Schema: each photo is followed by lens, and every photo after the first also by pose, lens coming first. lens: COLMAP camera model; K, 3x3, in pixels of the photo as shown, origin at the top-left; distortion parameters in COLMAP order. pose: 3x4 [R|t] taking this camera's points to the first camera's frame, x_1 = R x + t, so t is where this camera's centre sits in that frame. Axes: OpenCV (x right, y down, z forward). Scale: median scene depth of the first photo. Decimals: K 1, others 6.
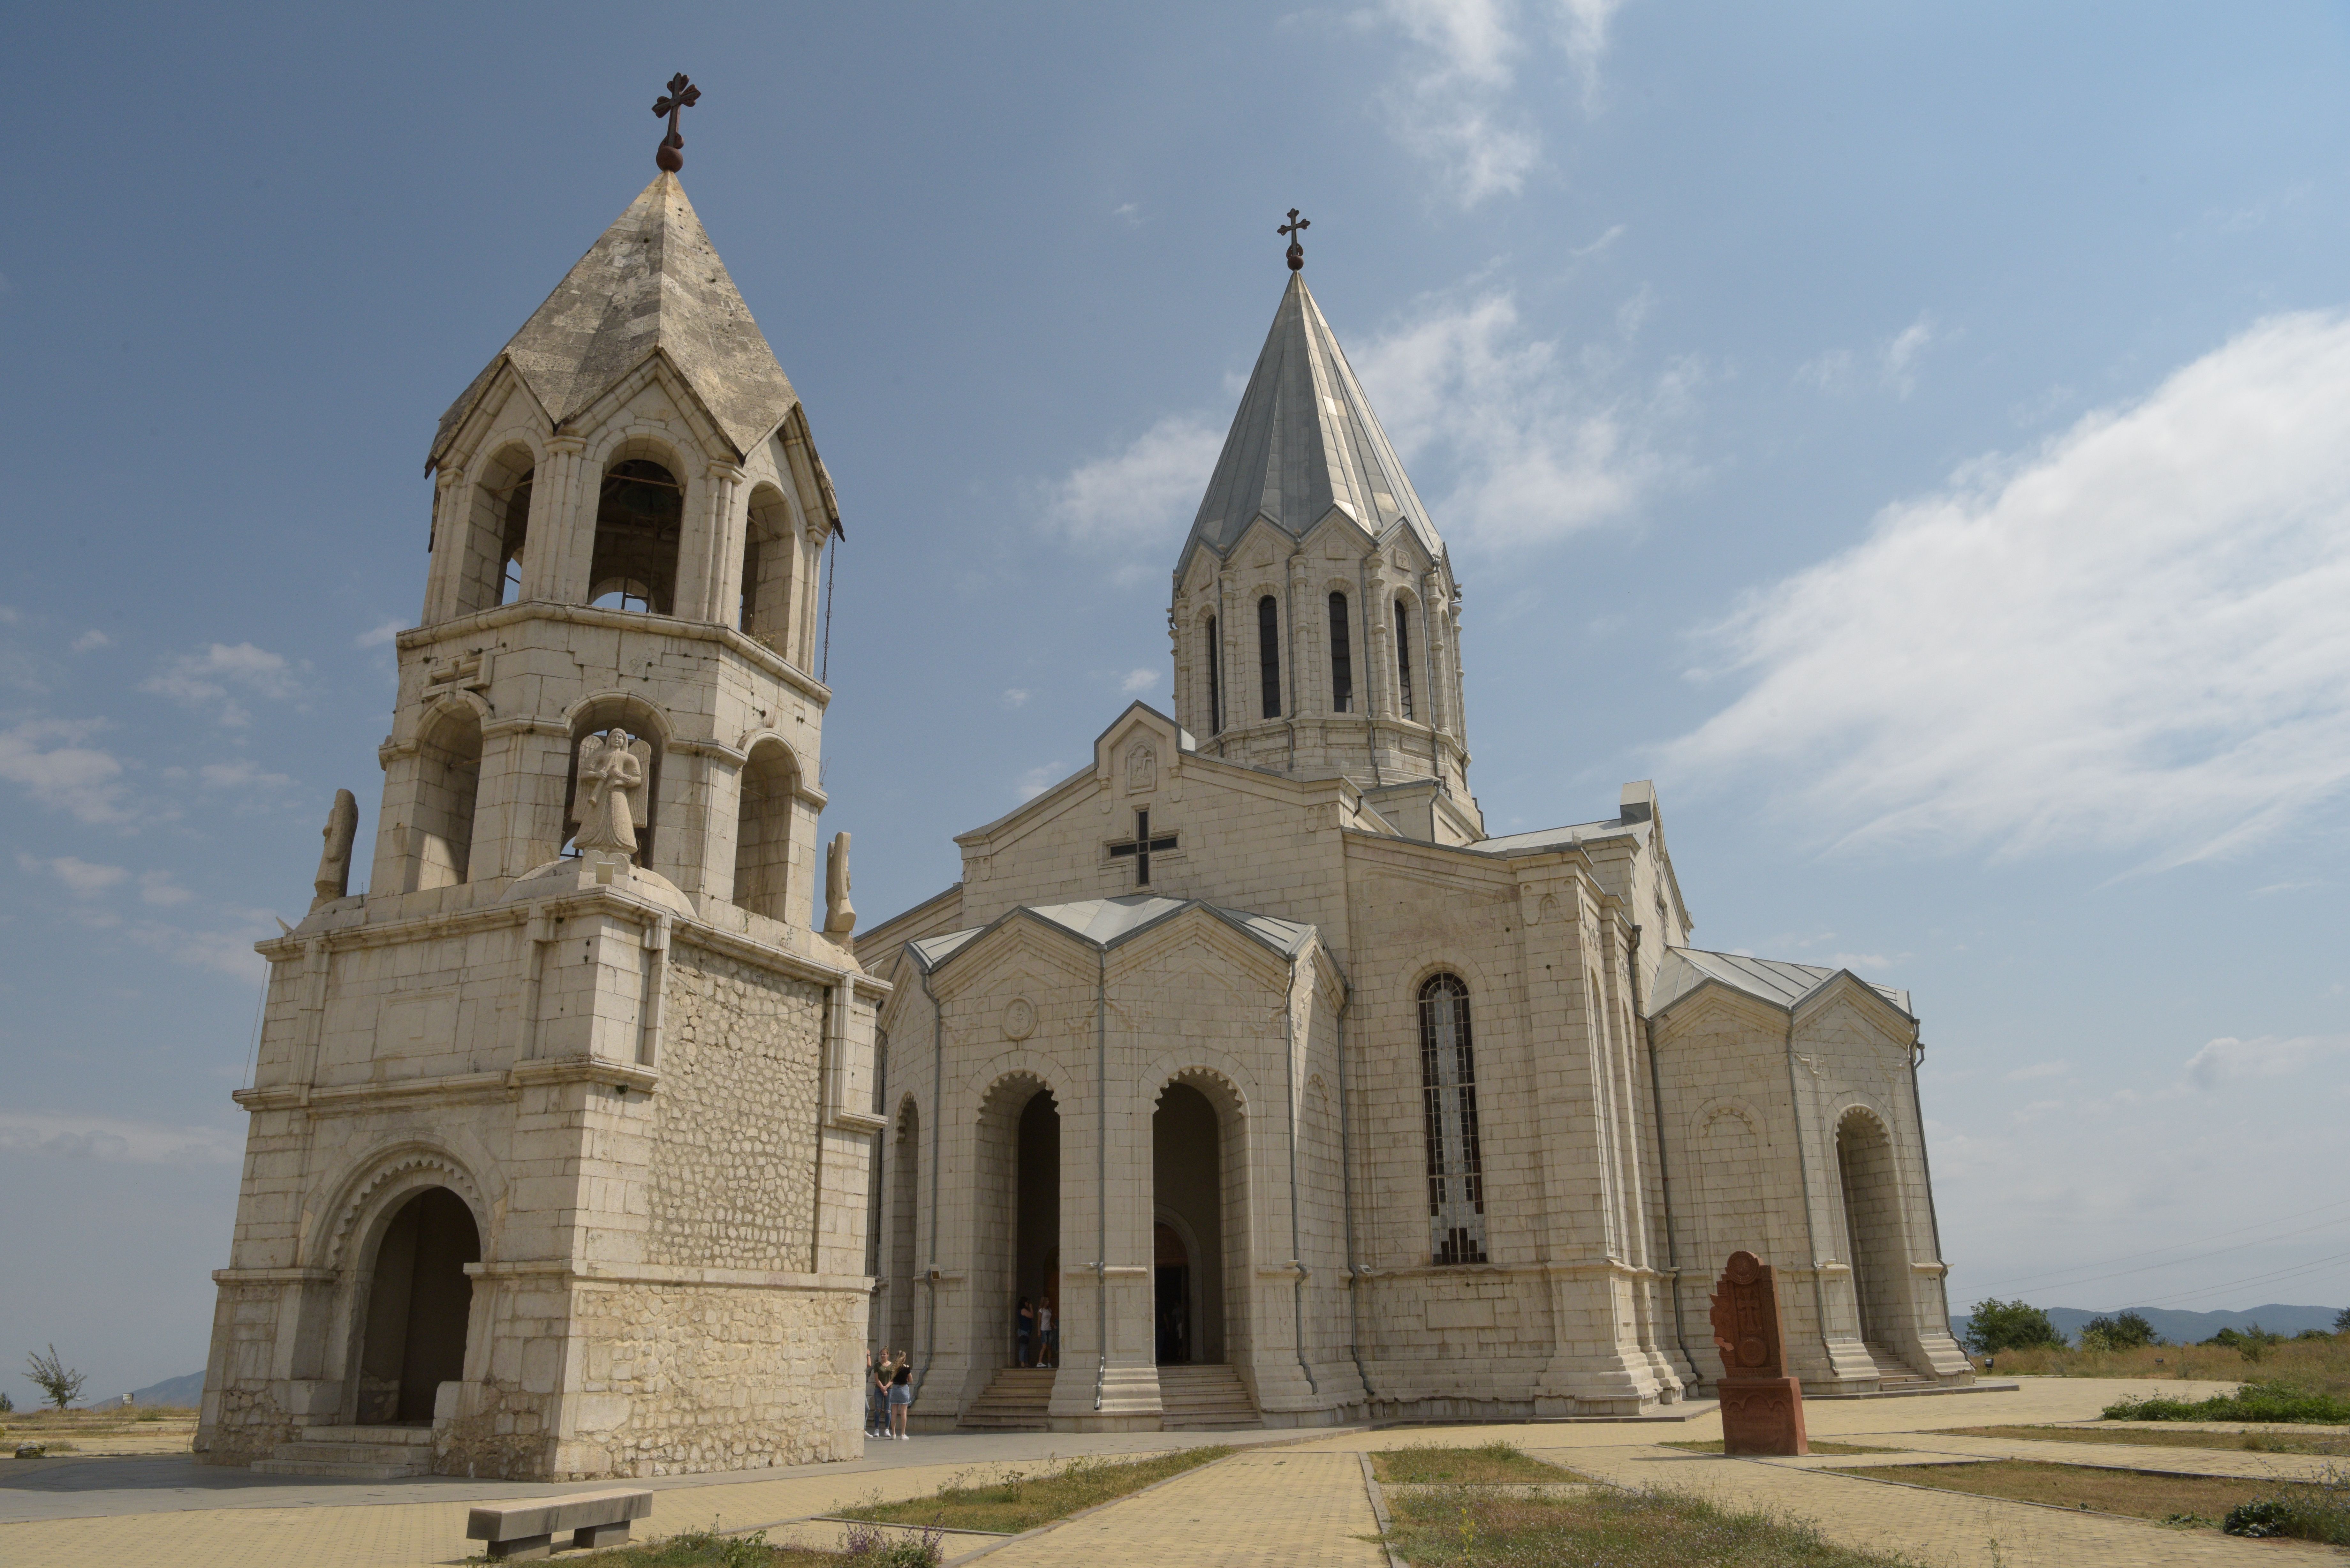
lens RADIAL K [[1666.0, 0, 1179.9], [0, 1666.0, 775.9], [0, 0, 1]] dist [-0.054253, -0.006006]
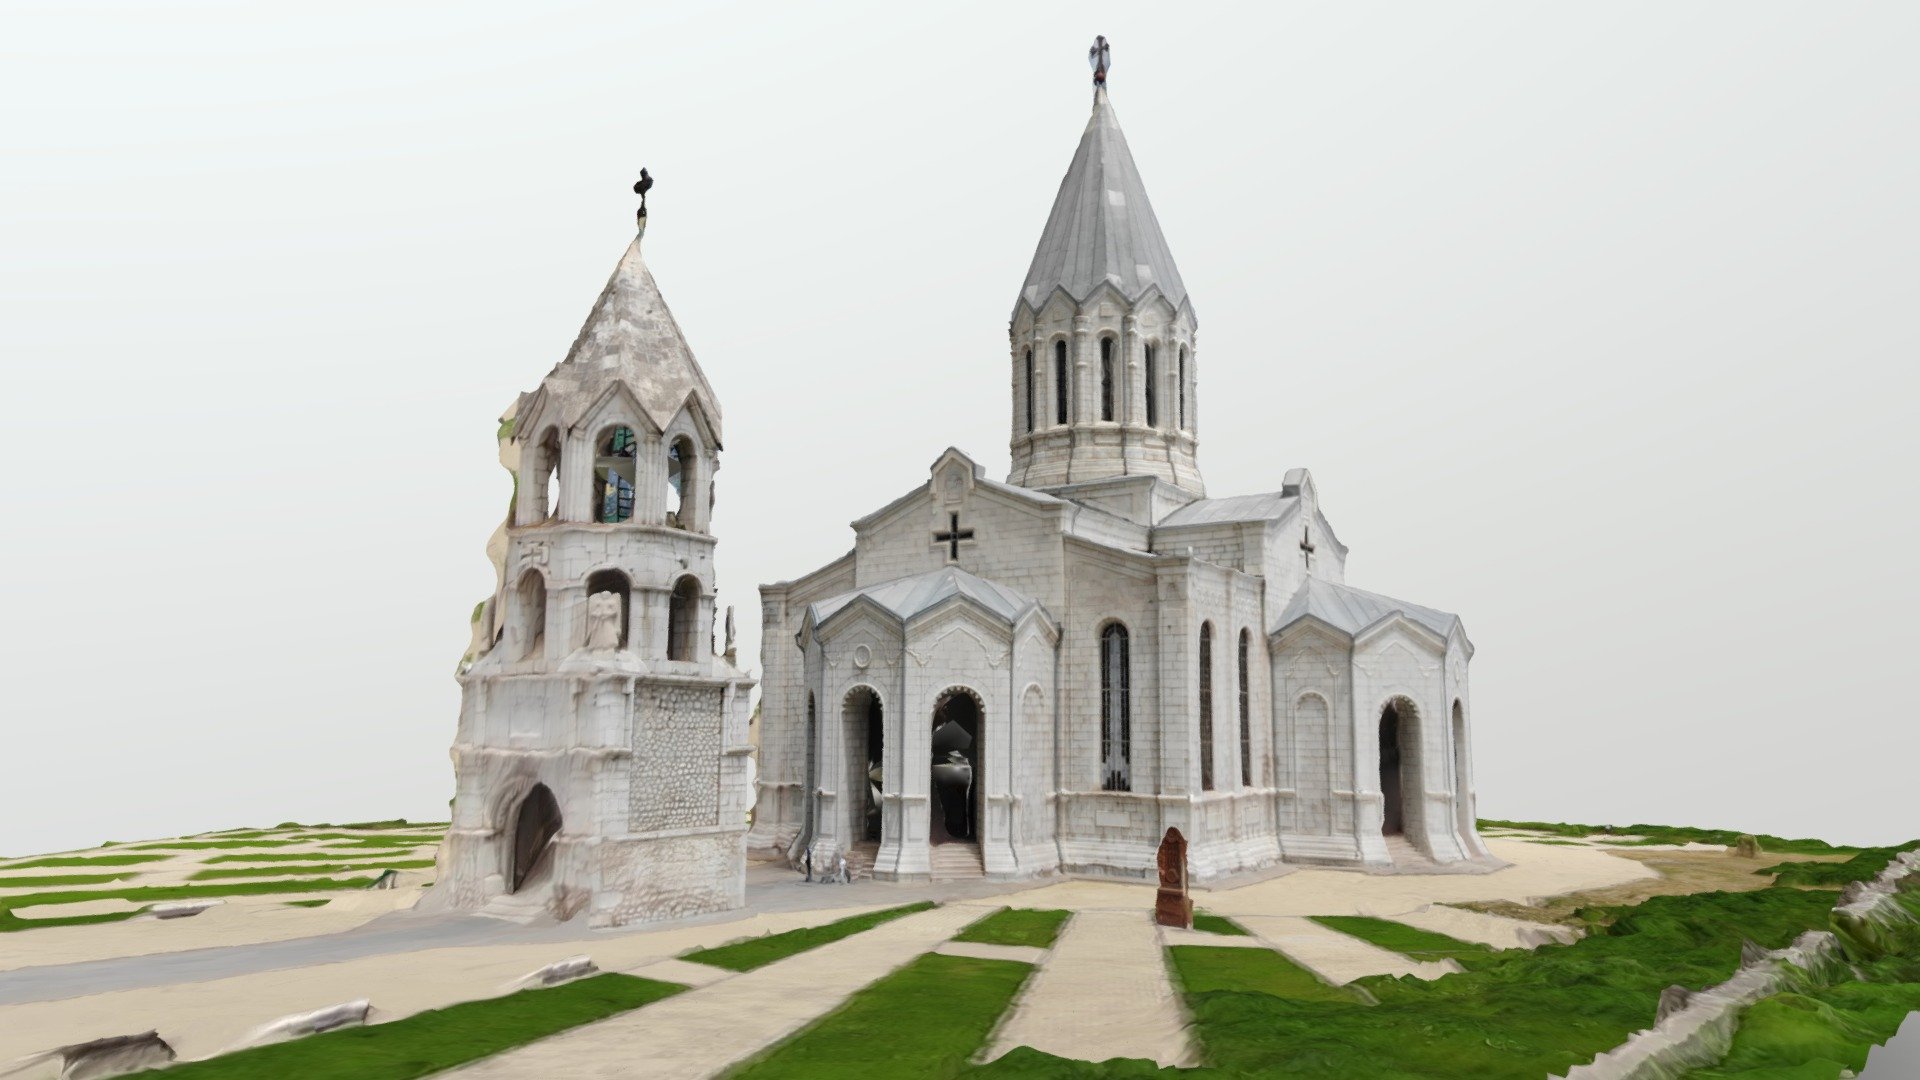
lens RADIAL K [[1310.7, 0, 957.8], [0, 1310.7, 543.9], [0, 0, 1]] dist [0.023631, 0.001282]
pose [[0.986586, 0.000992, -0.163237, 0.242005], [0.030512, 0.981238, 0.190373, -0.247467], [0.160363, -0.192800, 0.968045, -0.348739]]
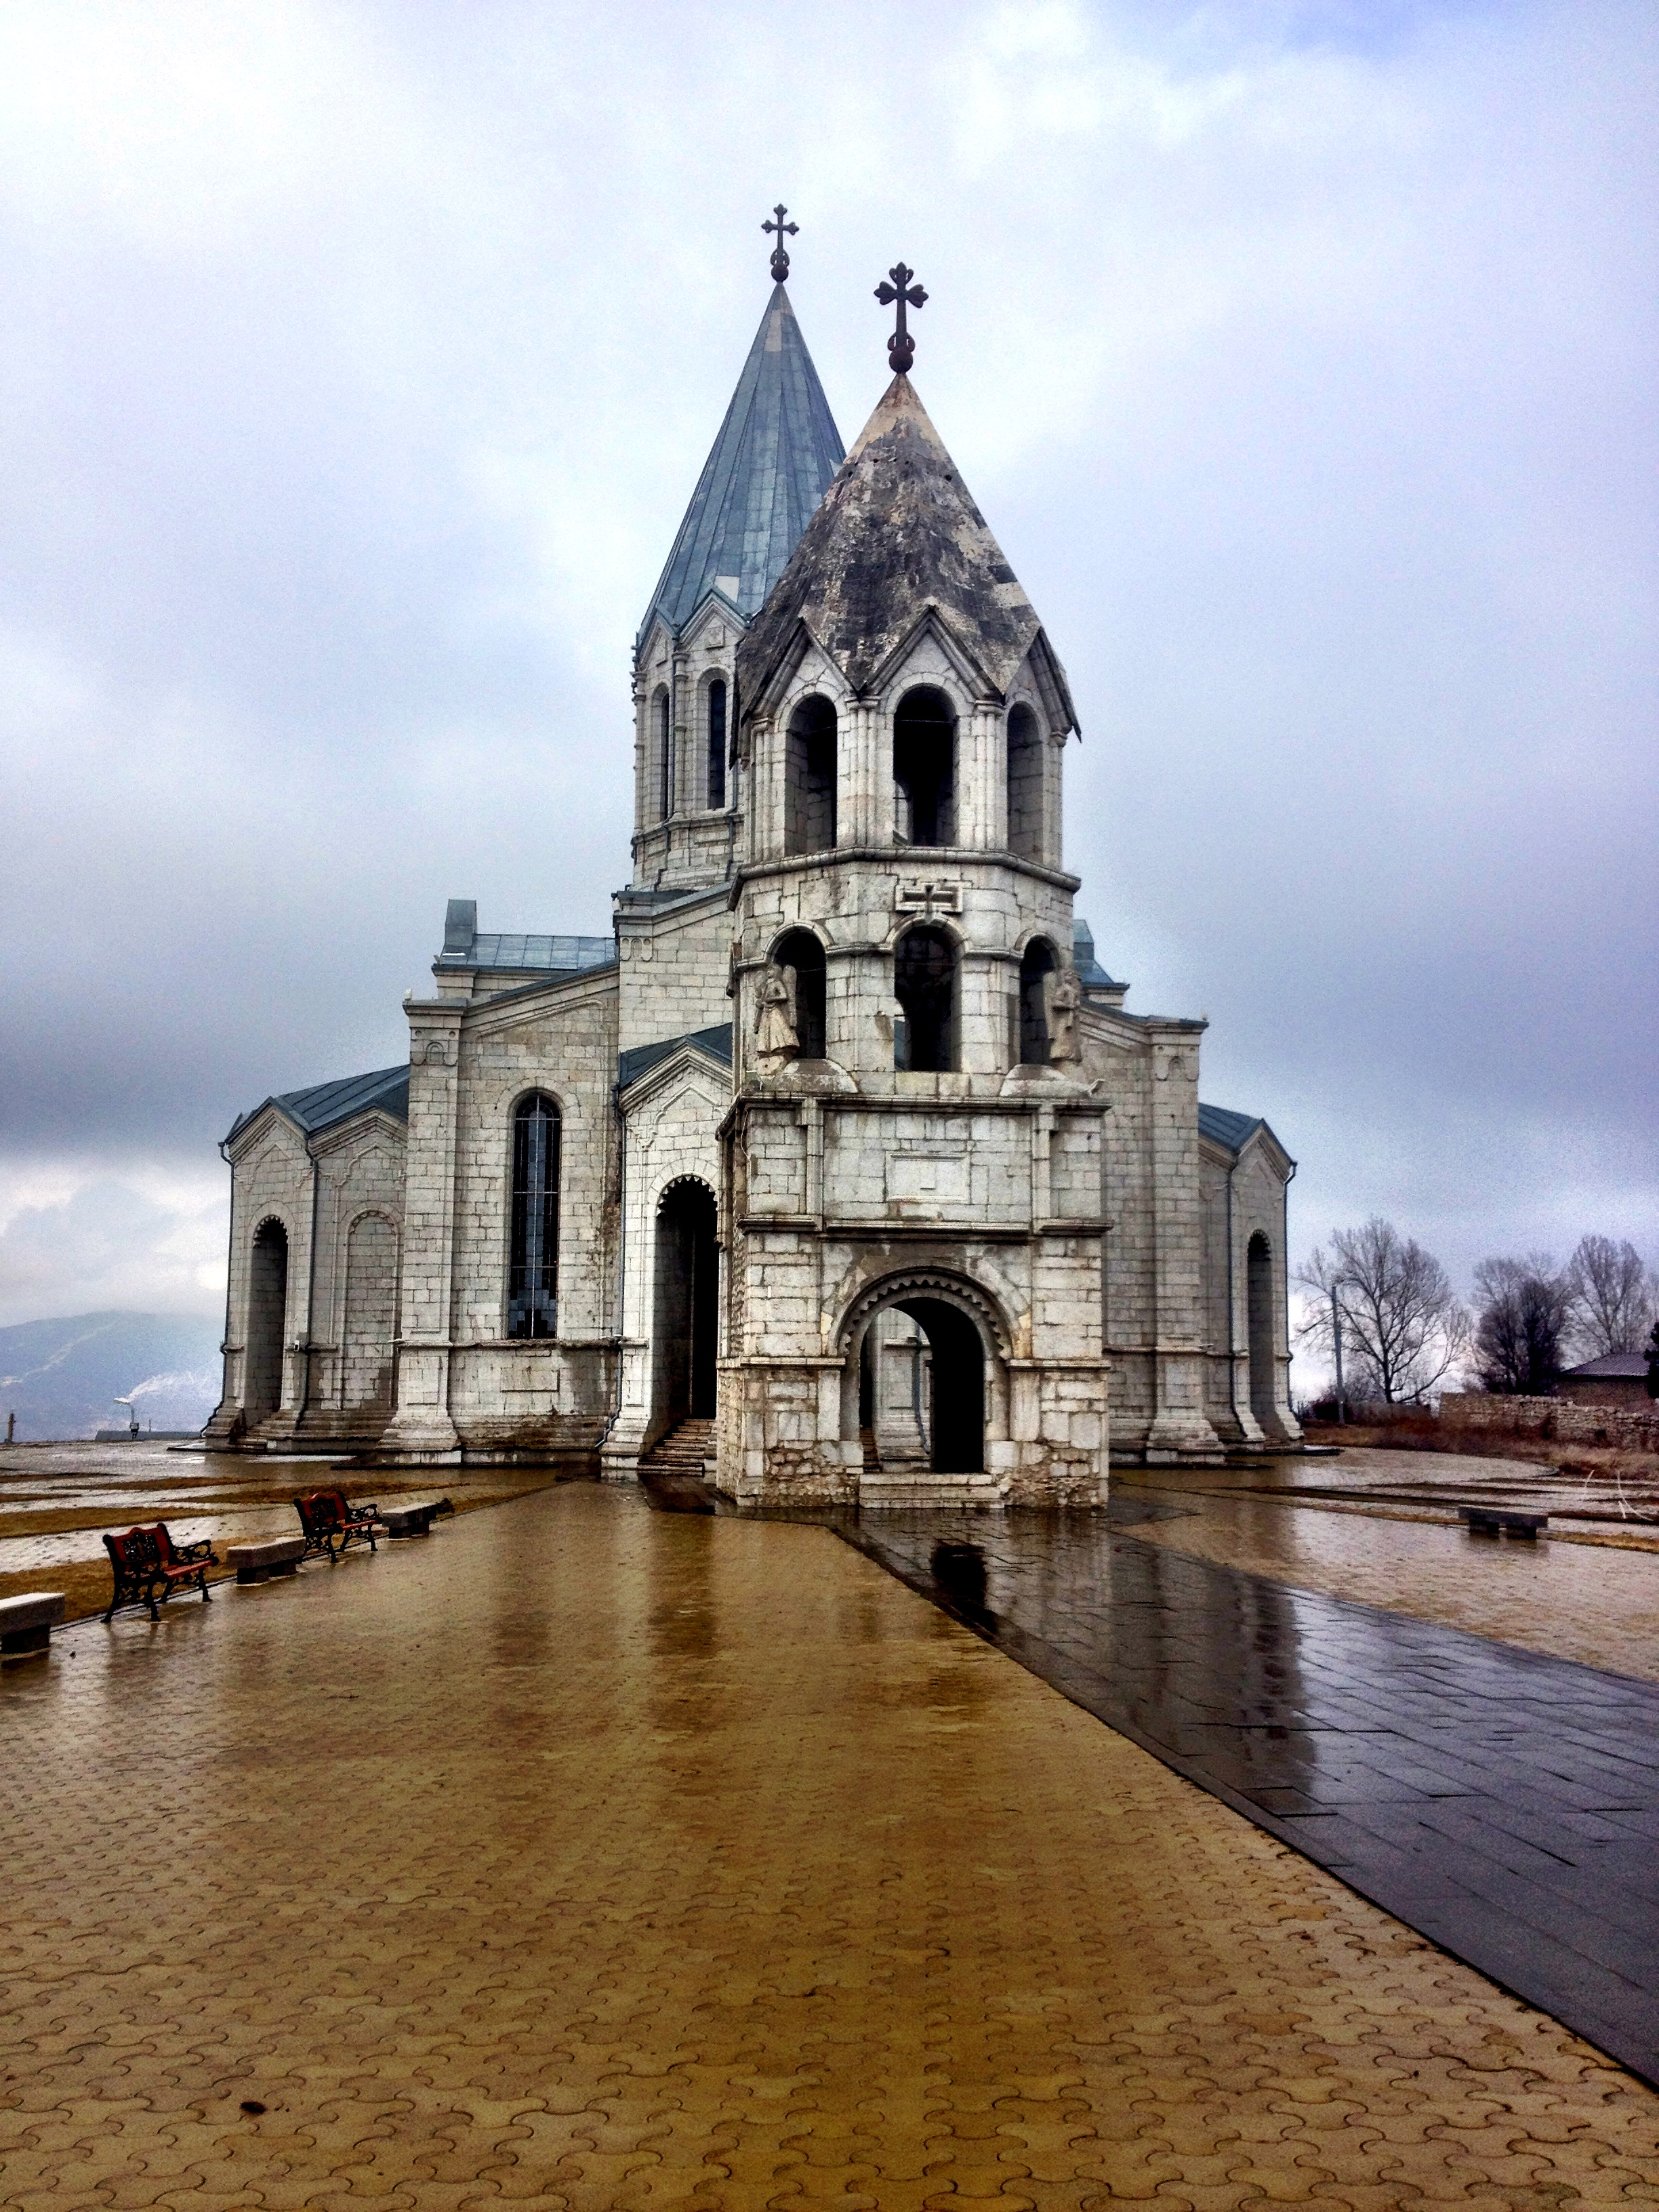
lens RADIAL K [[2113.1, 0, 830.3], [0, 2113.1, 1113.2], [0, 0, 1]] dist [0.115943, 0.000000]
pose [[0.857245, 0.085823, 0.507707, -0.853925], [-0.189168, 0.969553, 0.155509, -0.090176], [-0.478902, -0.229351, 0.847379, -0.233210]]
